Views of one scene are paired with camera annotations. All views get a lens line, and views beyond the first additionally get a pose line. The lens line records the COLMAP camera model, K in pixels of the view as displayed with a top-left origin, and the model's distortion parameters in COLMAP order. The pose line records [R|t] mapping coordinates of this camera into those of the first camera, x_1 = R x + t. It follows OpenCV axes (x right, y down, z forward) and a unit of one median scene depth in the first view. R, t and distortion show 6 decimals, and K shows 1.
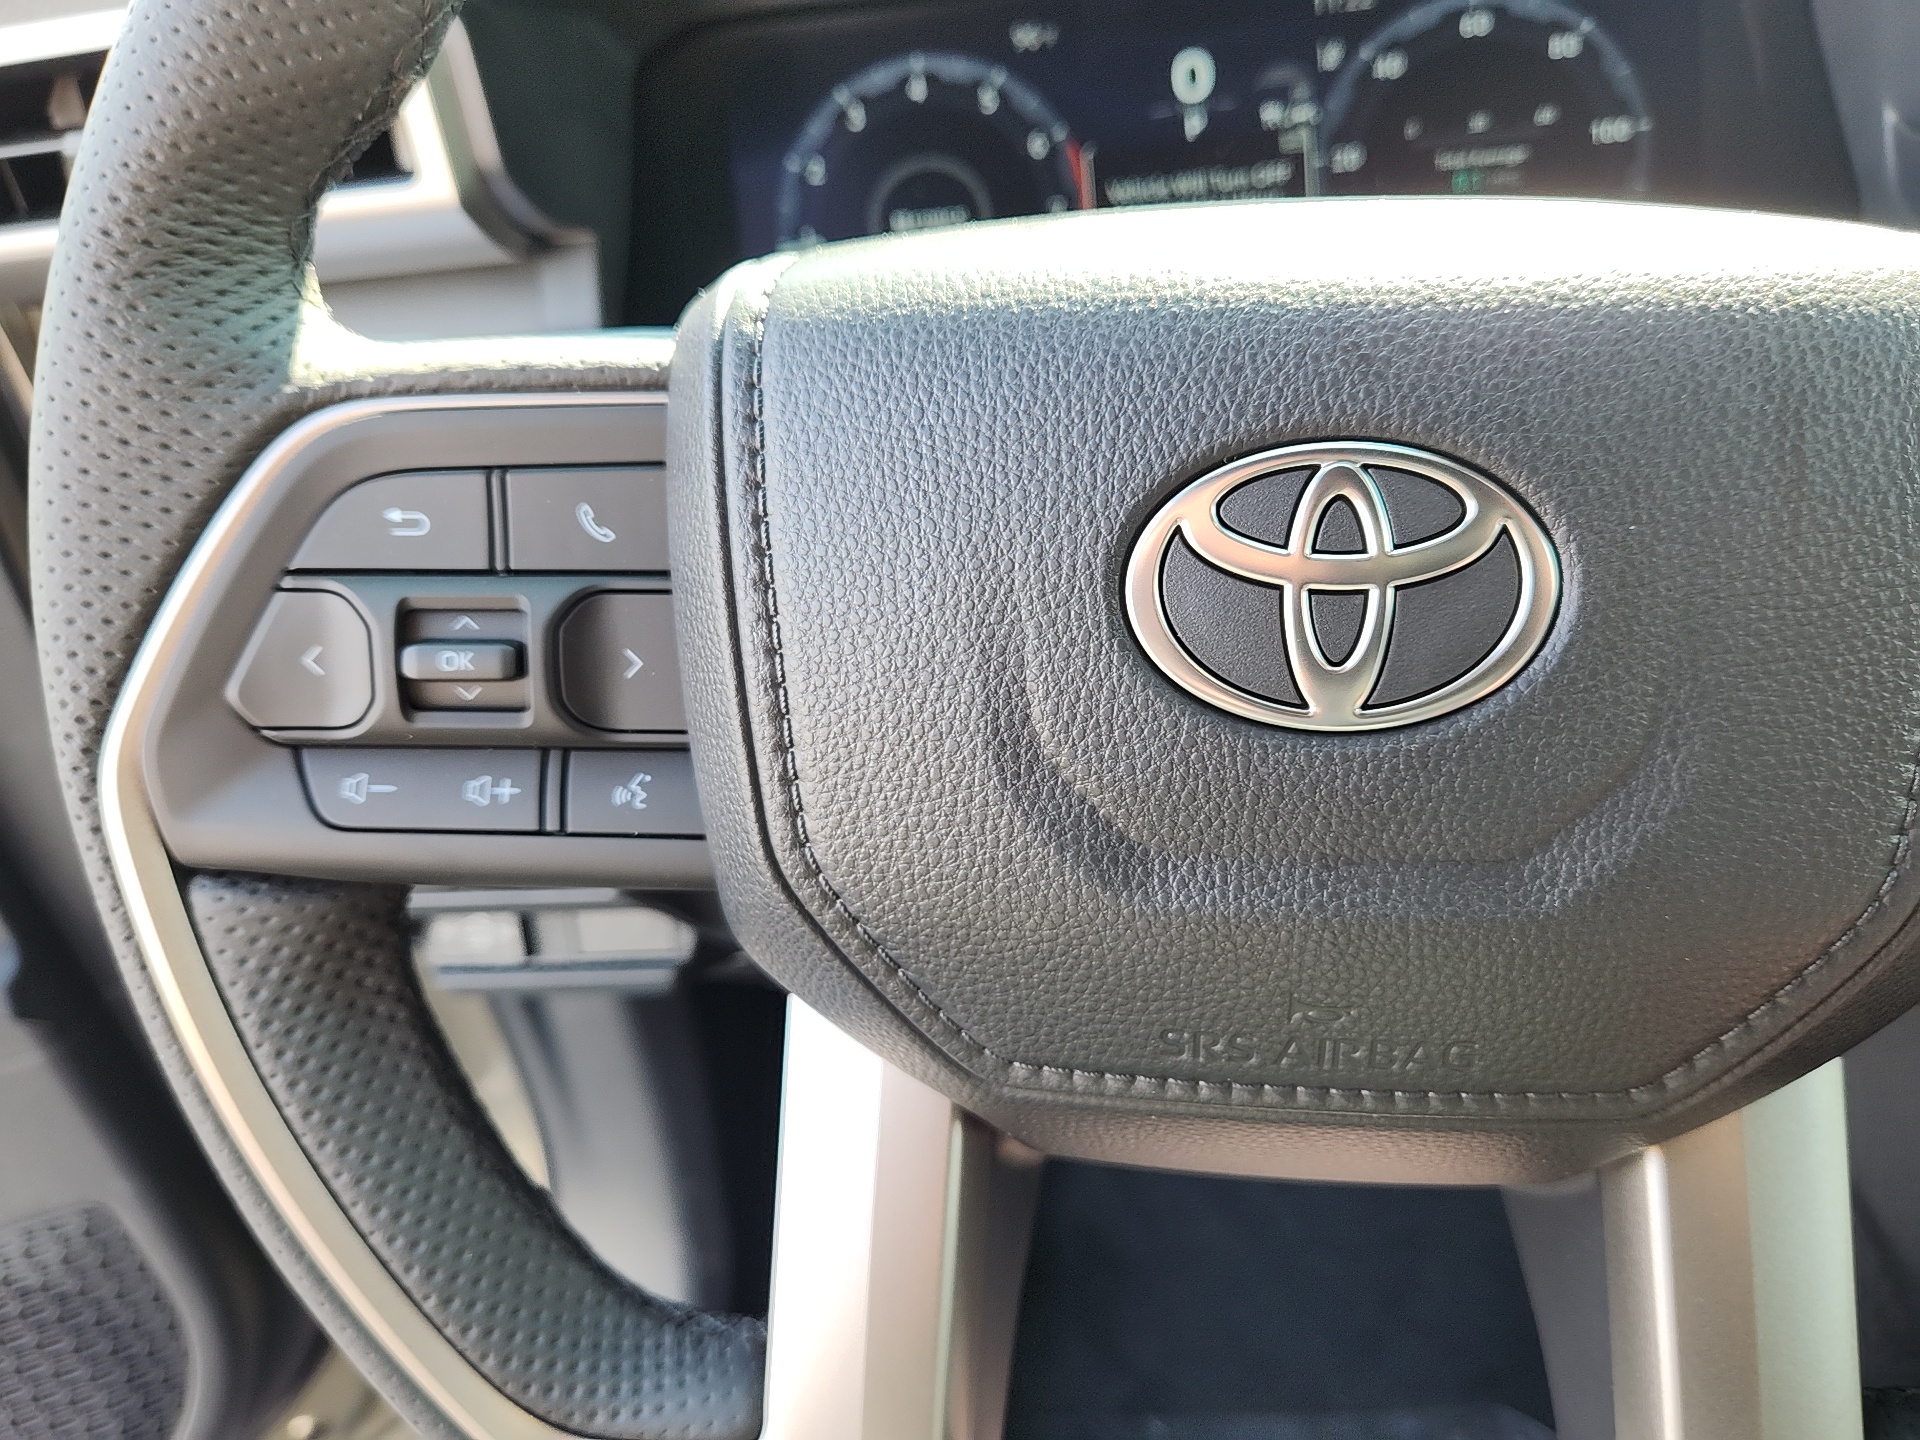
lens RADIAL K [[1479.9, 0, 960.0], [0, 1479.9, 720.0], [0, 0, 1]] dist [0.008782, -0.052981]
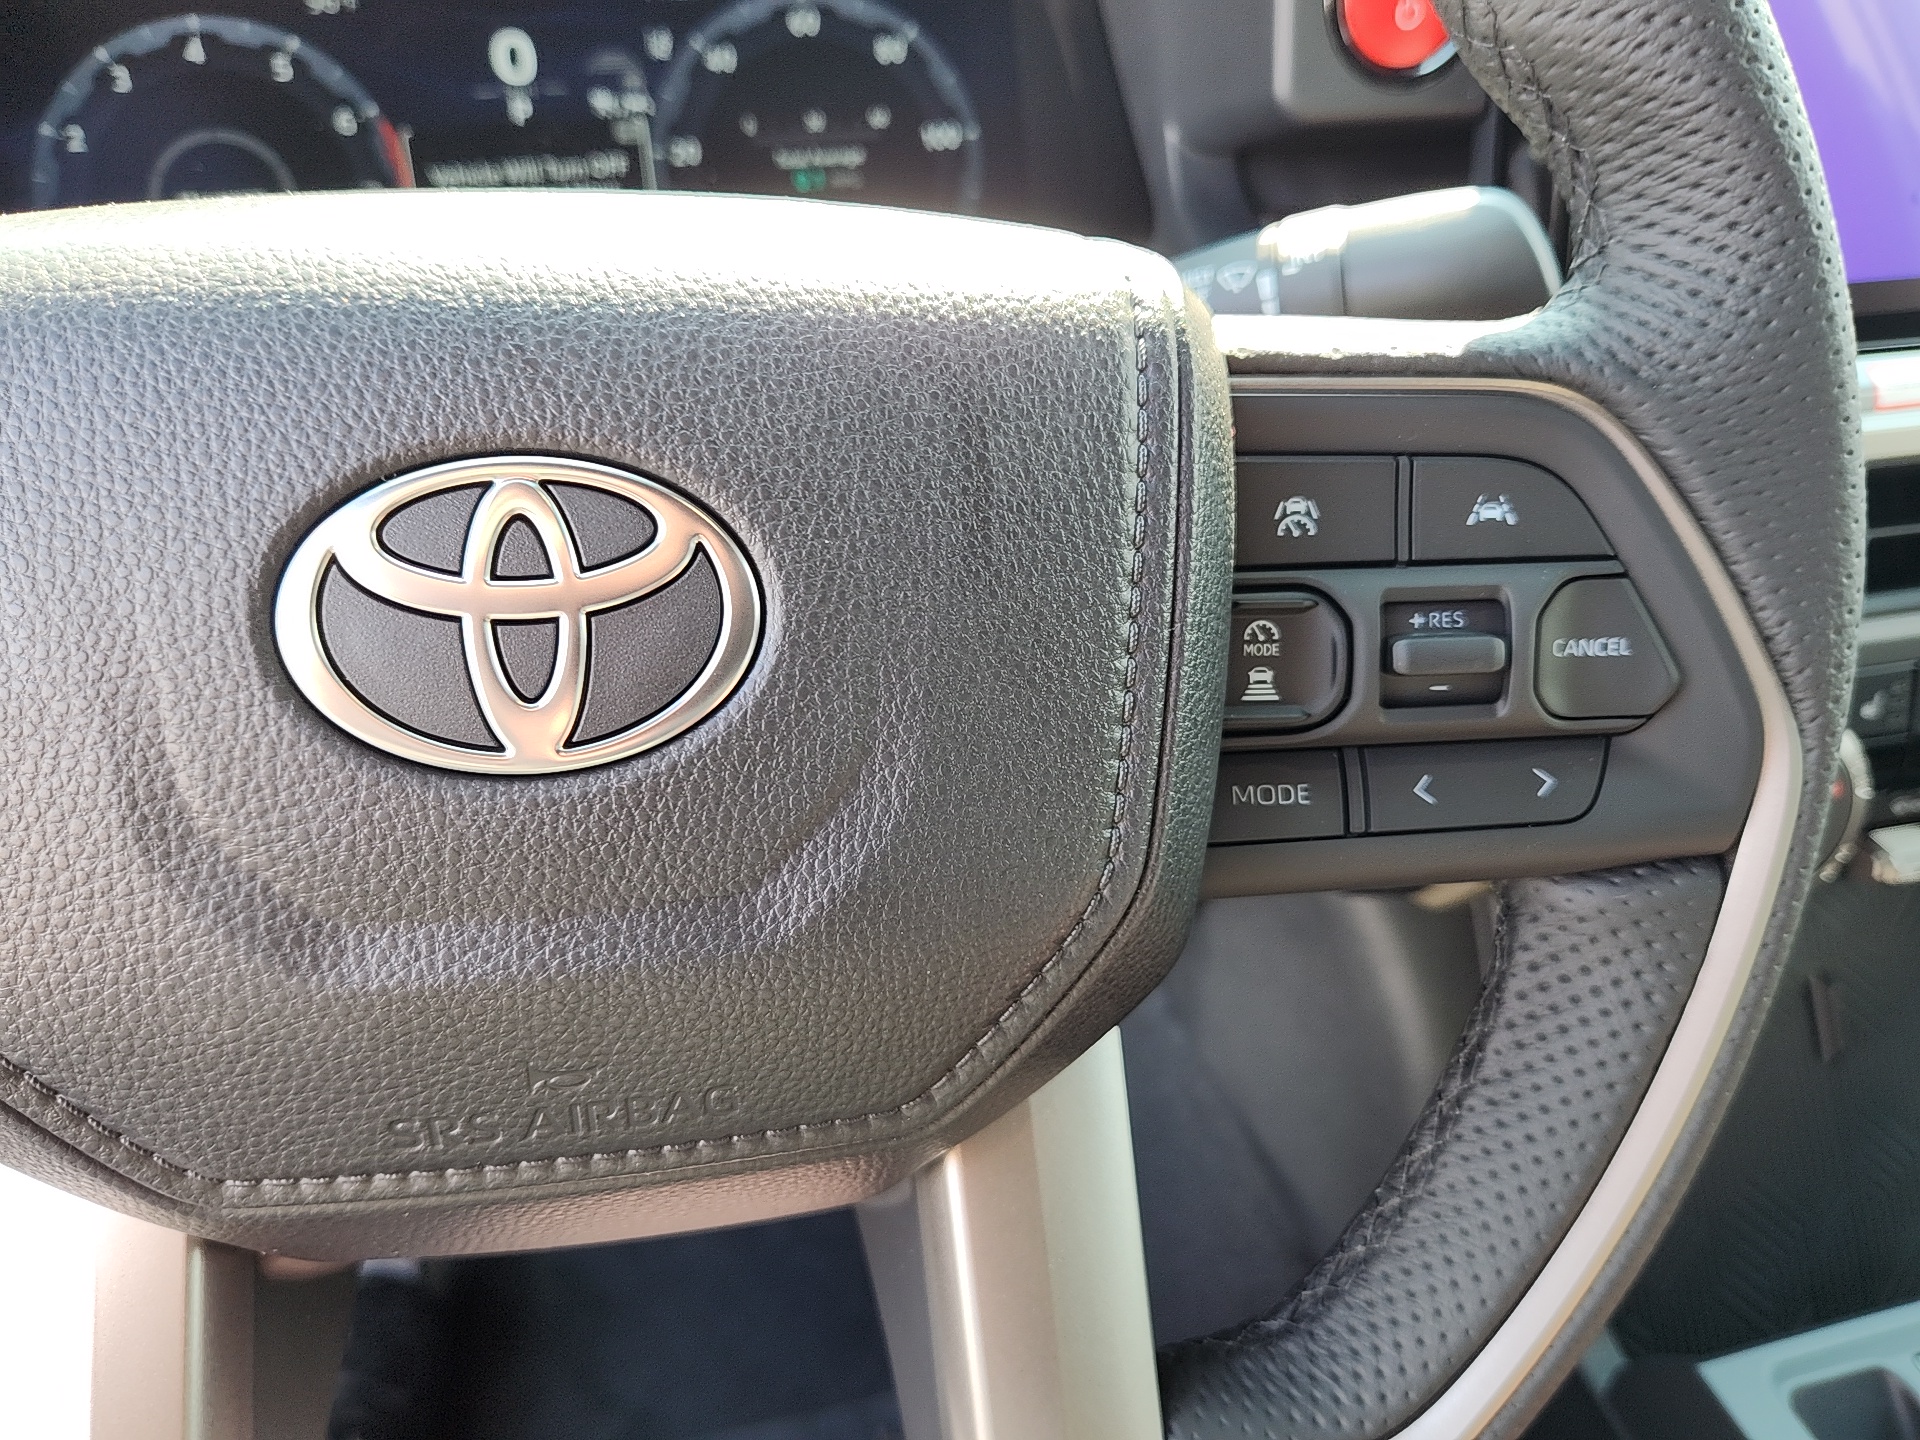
lens RADIAL K [[1495.6, 0, 972.1], [0, 1495.6, 736.3], [0, 0, 1]] dist [0.007023, -0.056943]
pose [[0.938372, -0.073894, 0.337636, 0.192514], [0.070740, 0.997260, 0.021653, -0.016149], [-0.338310, 0.003566, 0.941028, 0.042769]]
